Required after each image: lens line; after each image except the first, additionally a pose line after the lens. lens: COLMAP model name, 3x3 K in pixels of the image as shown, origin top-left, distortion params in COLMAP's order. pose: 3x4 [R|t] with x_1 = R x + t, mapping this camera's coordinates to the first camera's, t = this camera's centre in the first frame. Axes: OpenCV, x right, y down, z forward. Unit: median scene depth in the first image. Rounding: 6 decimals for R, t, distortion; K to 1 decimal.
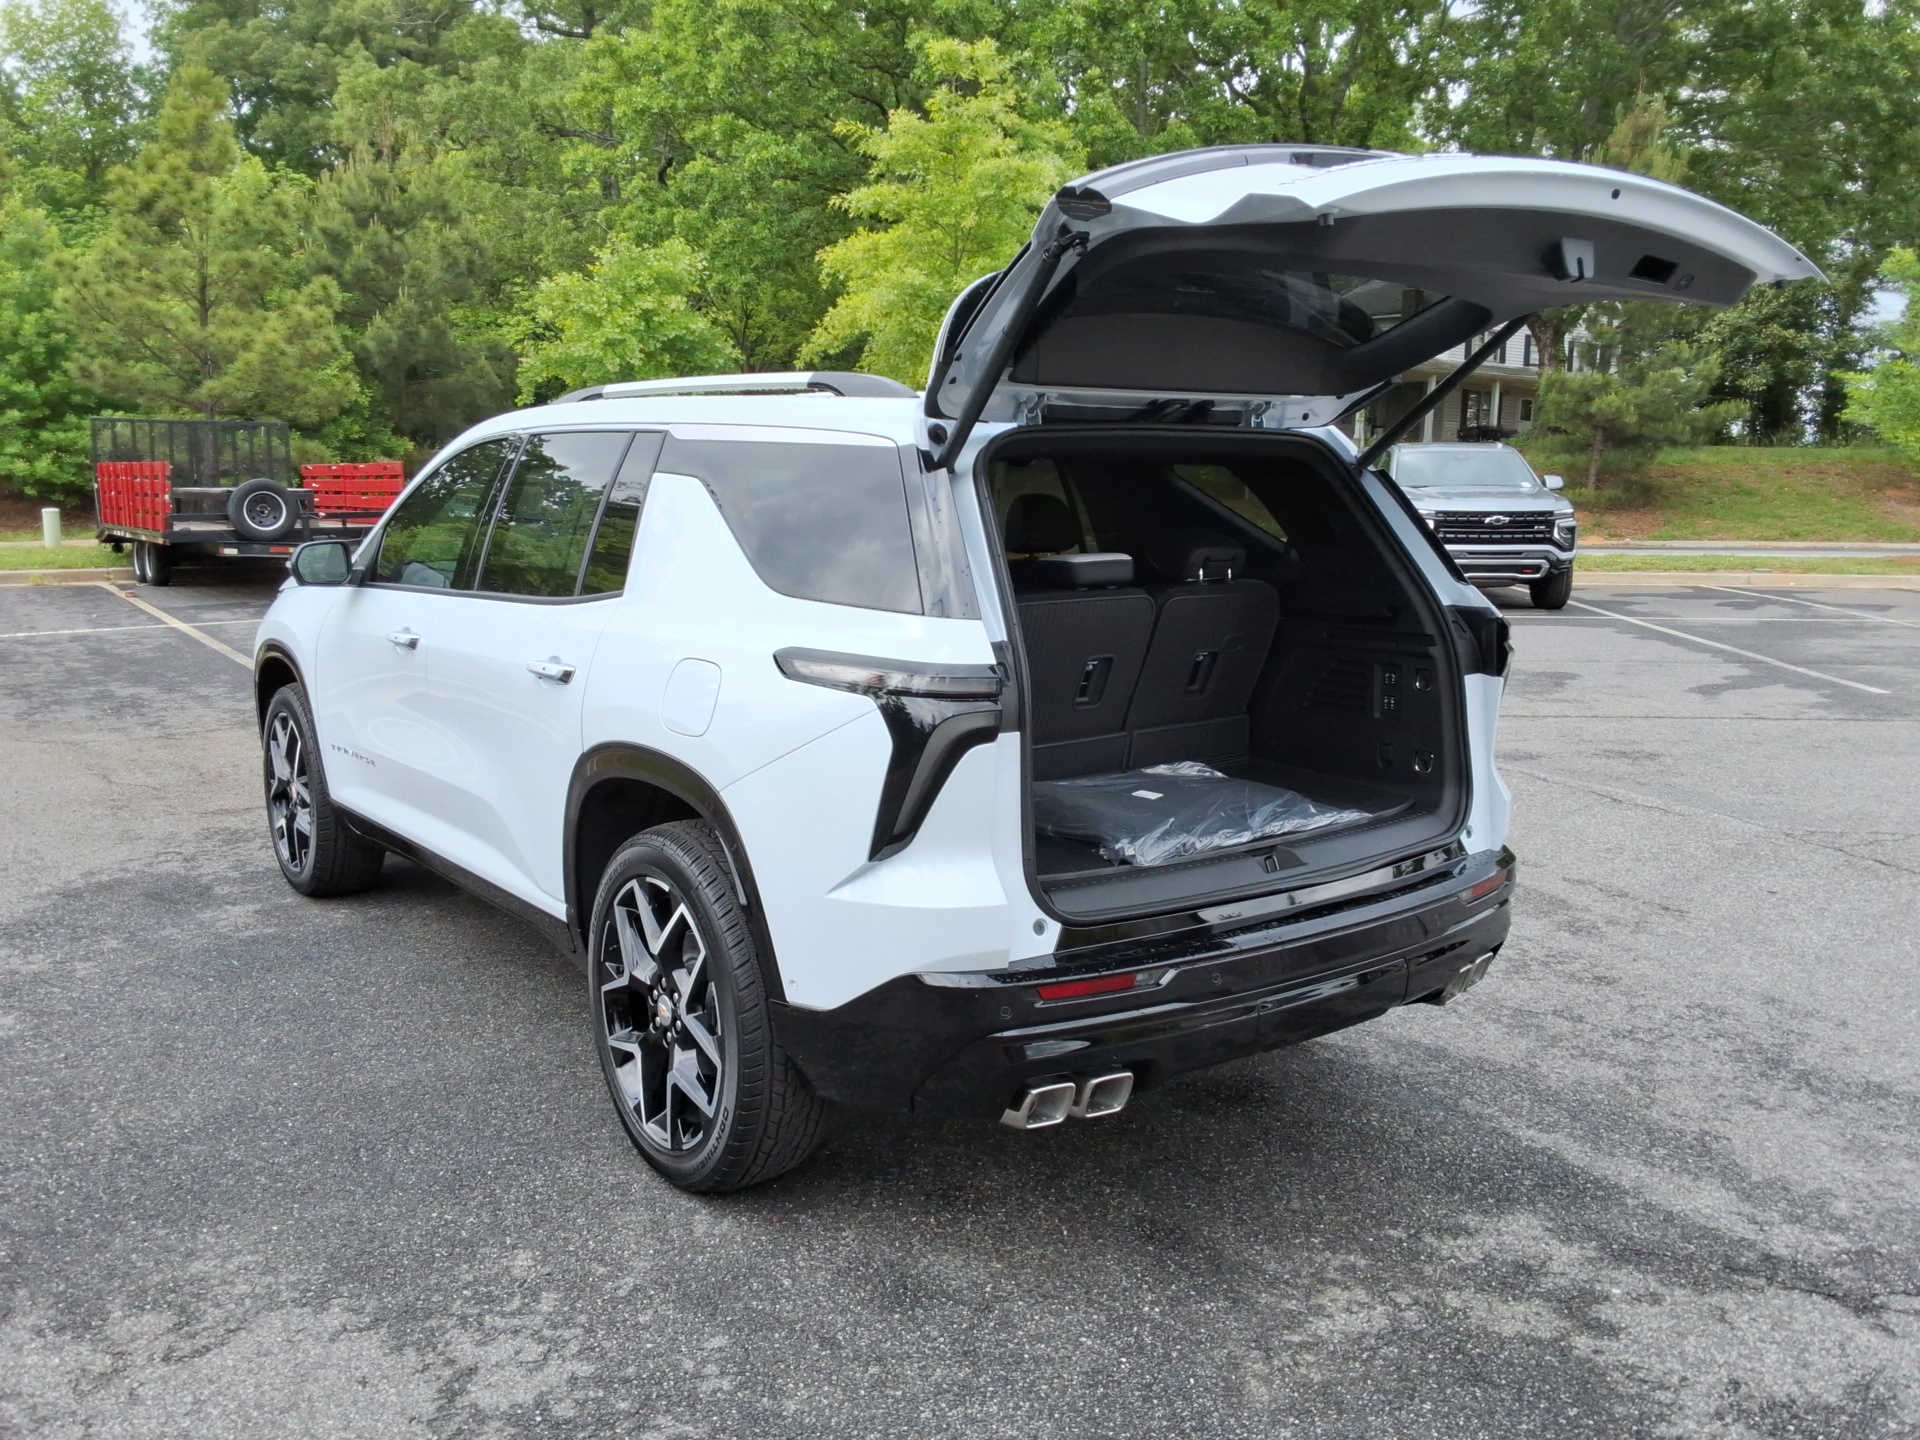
lens RADIAL K [[1537.2, 0, 977.5], [0, 1537.2, 711.4], [0, 0, 1]] dist [0.105480, -0.164453]
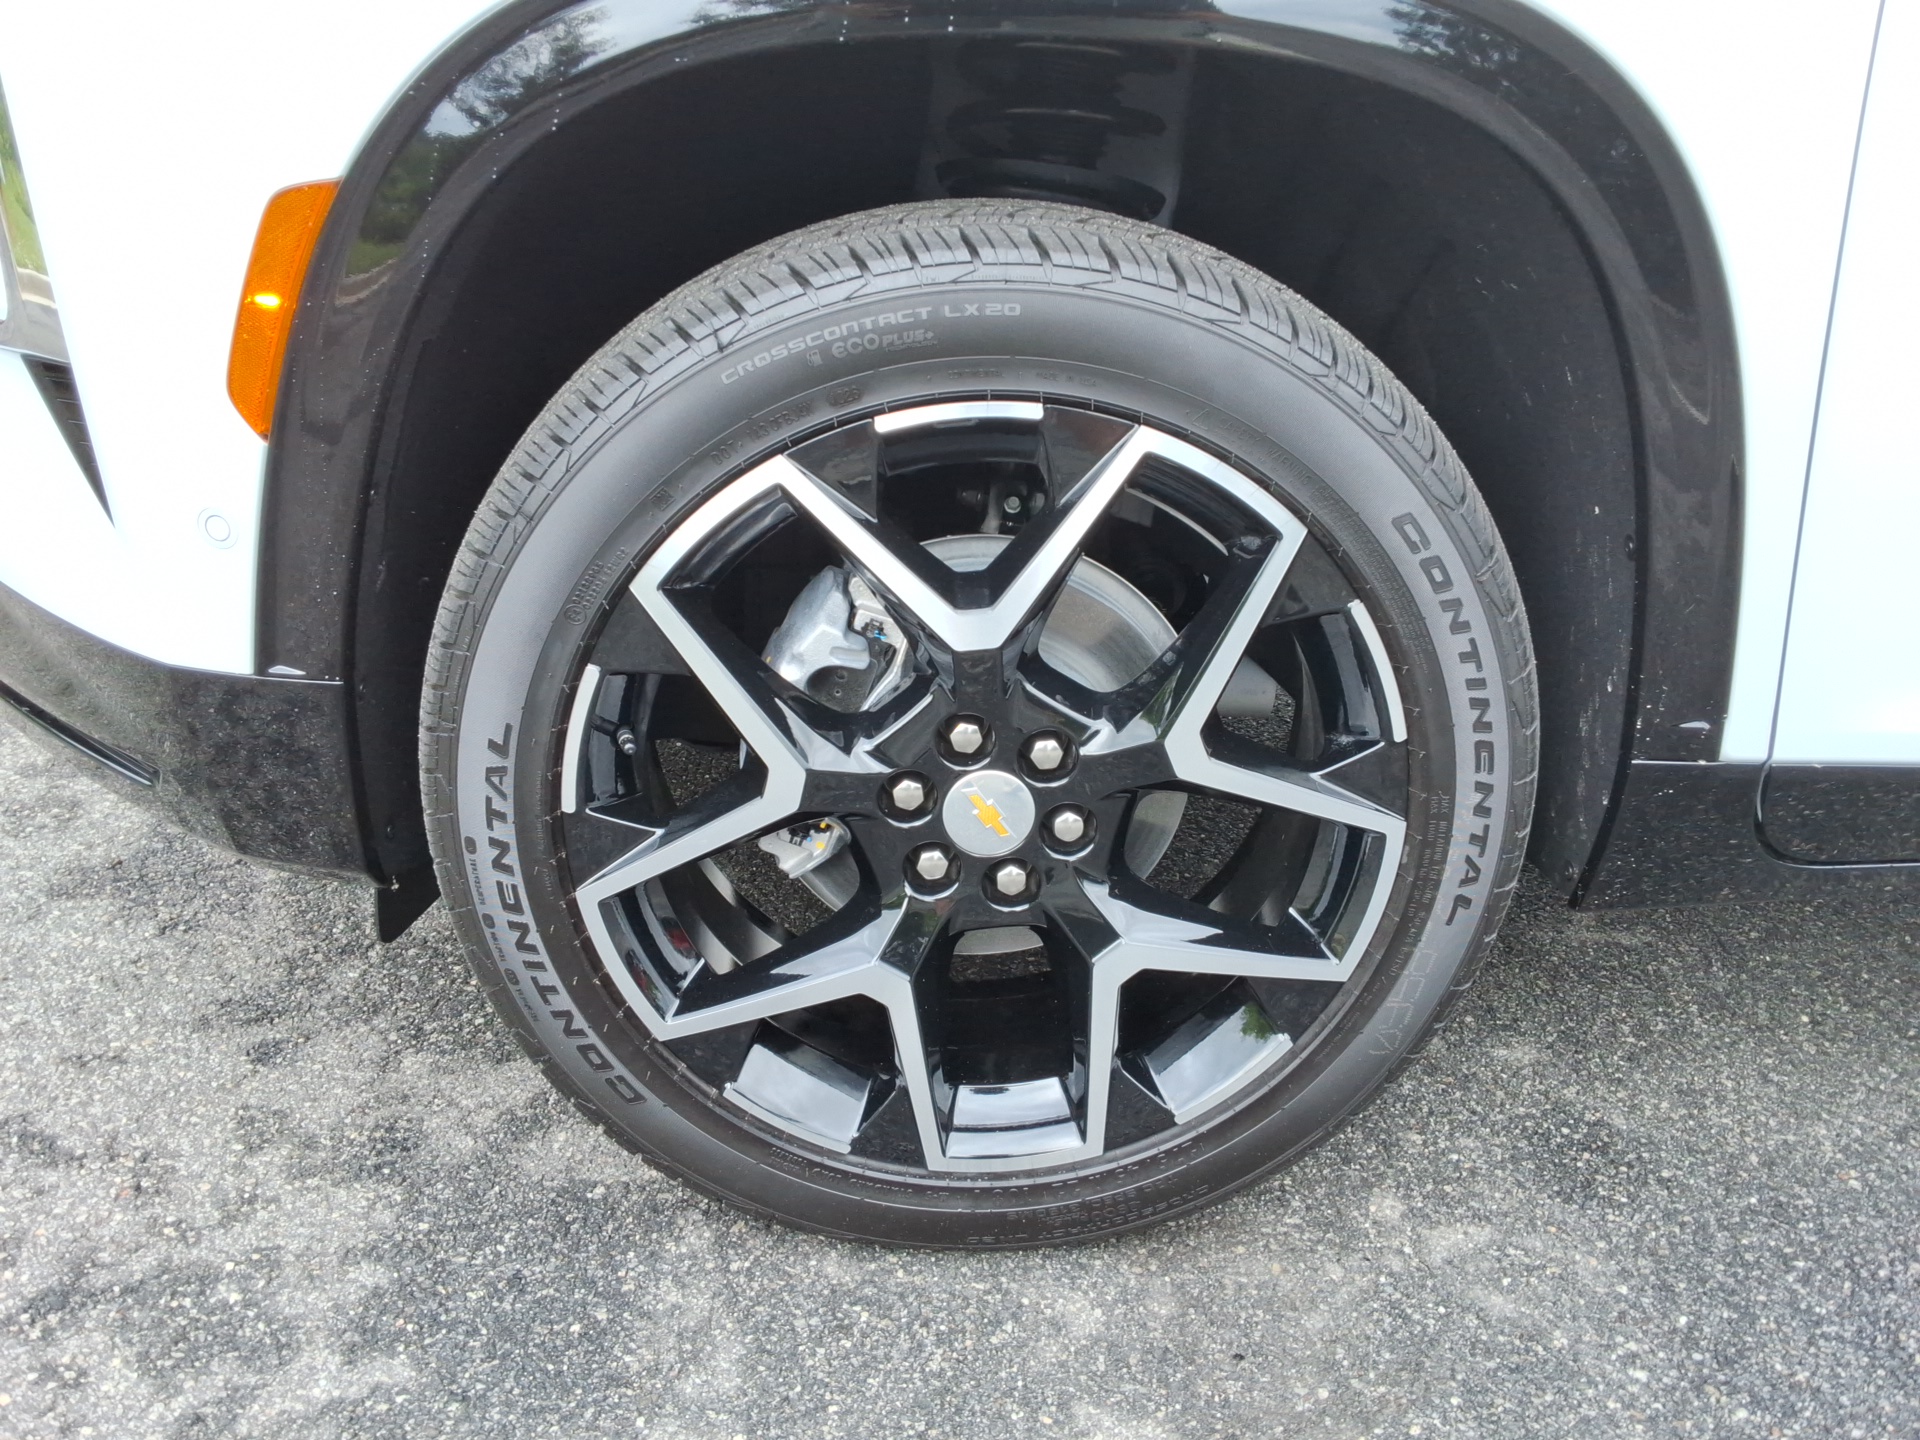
lens RADIAL K [[1537.2, 0, 969.9], [0, 1537.2, 706.4], [0, 0, 1]] dist [0.105480, -0.164453]
pose [[0.570302, -0.276310, 0.773569, -0.782436], [0.068829, 0.954491, 0.290190, -0.021799], [-0.818546, -0.112252, 0.563366, 1.201840]]
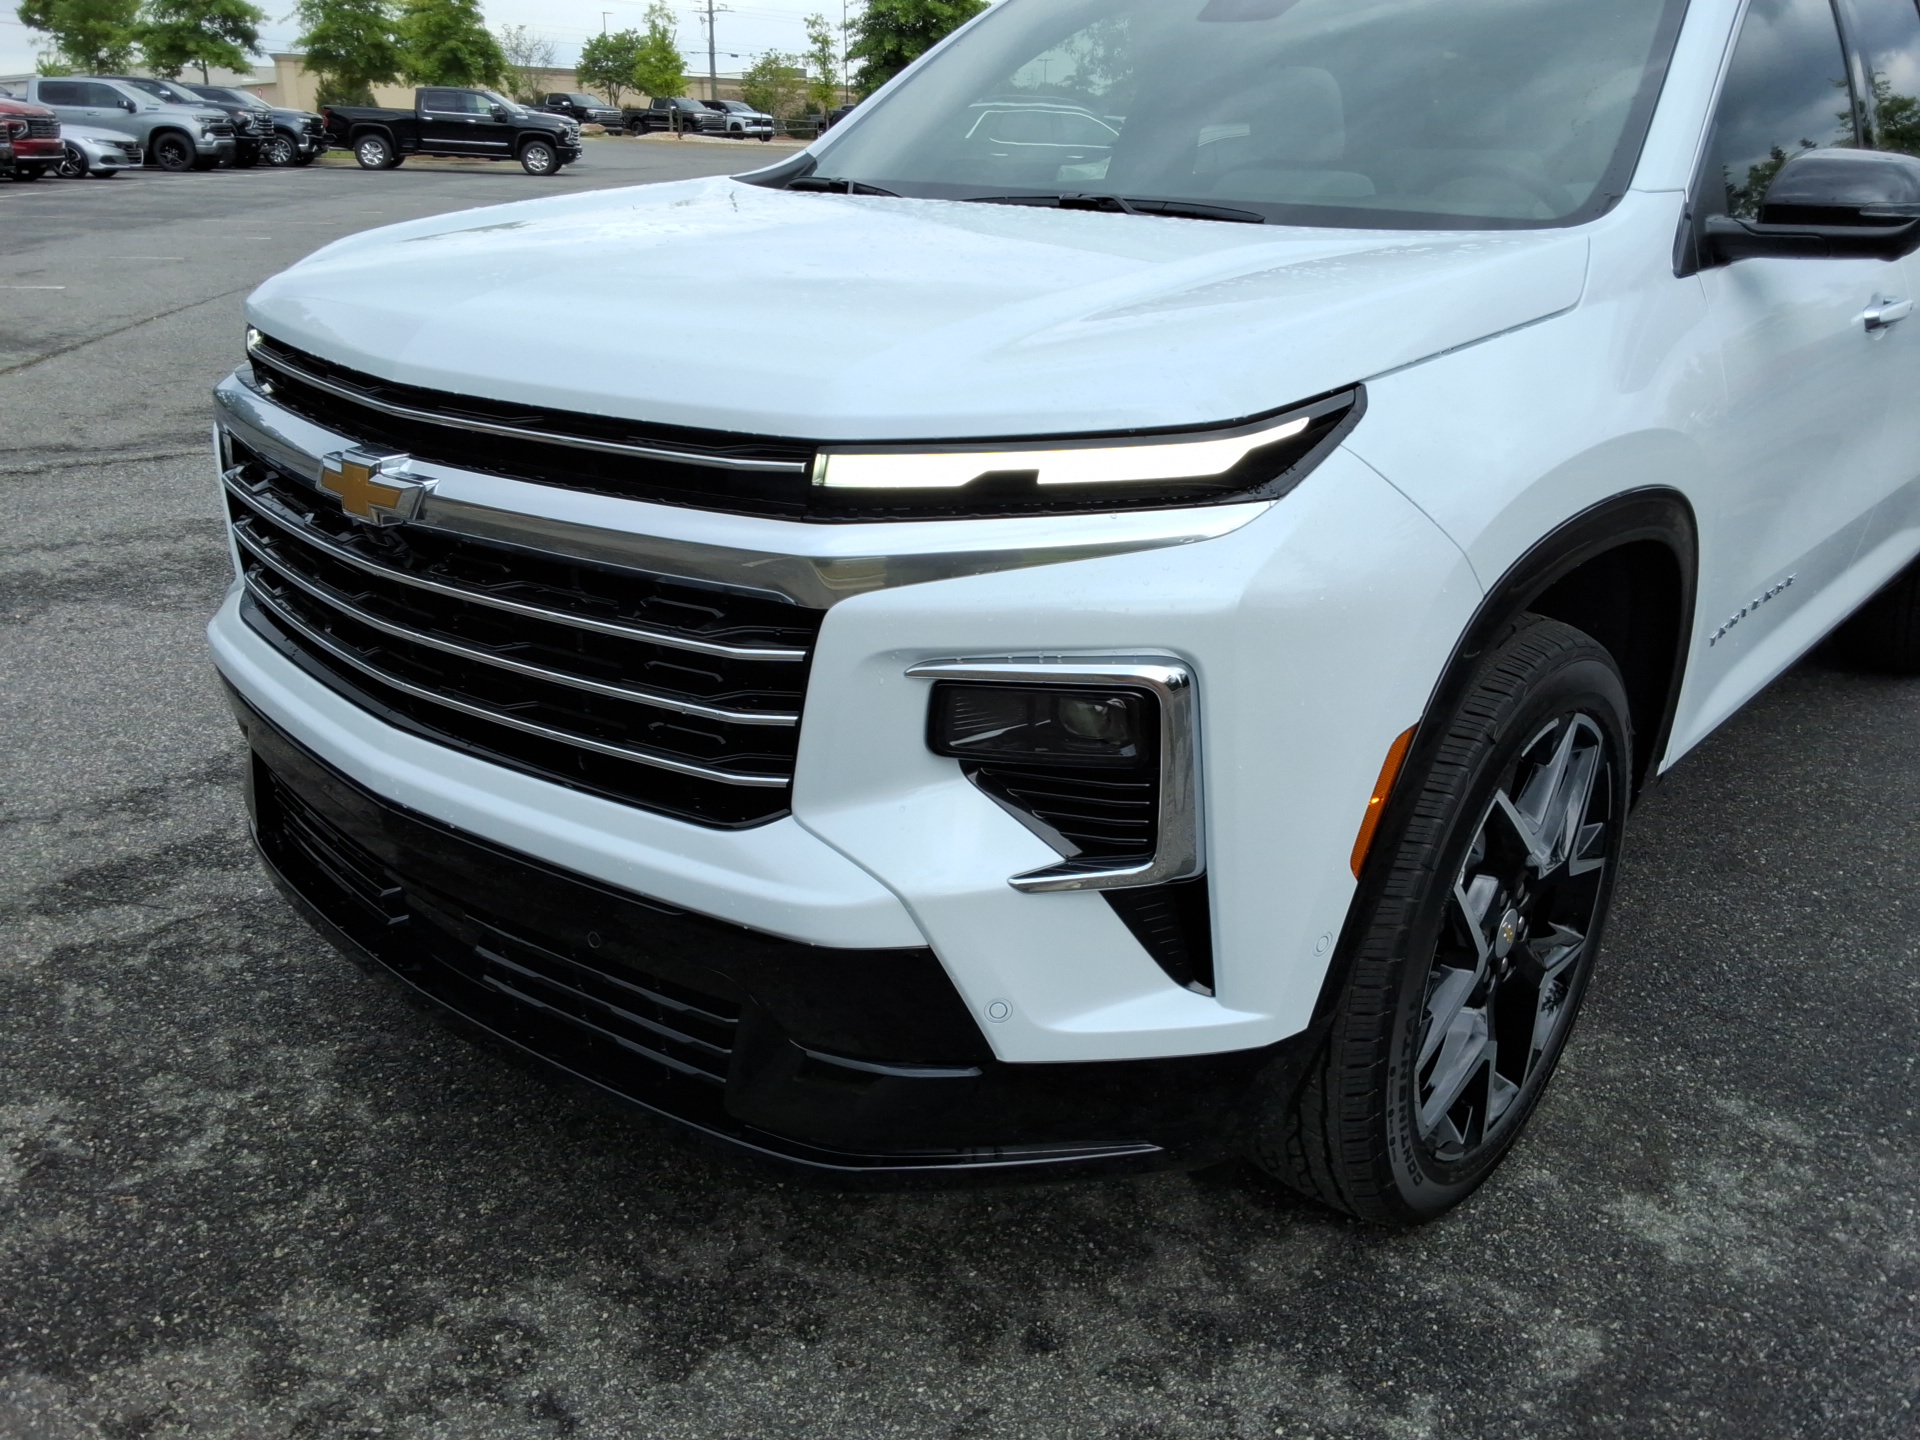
lens RADIAL K [[1537.2, 0, 964.8], [0, 1537.2, 707.8], [0, 0, 1]] dist [0.105480, -0.164453]
pose [[-0.212751, -0.346537, 0.913591, -0.953910], [0.117345, 0.919168, 0.375979, -0.185487], [-0.970035, 0.187195, -0.154890, 1.557126]]
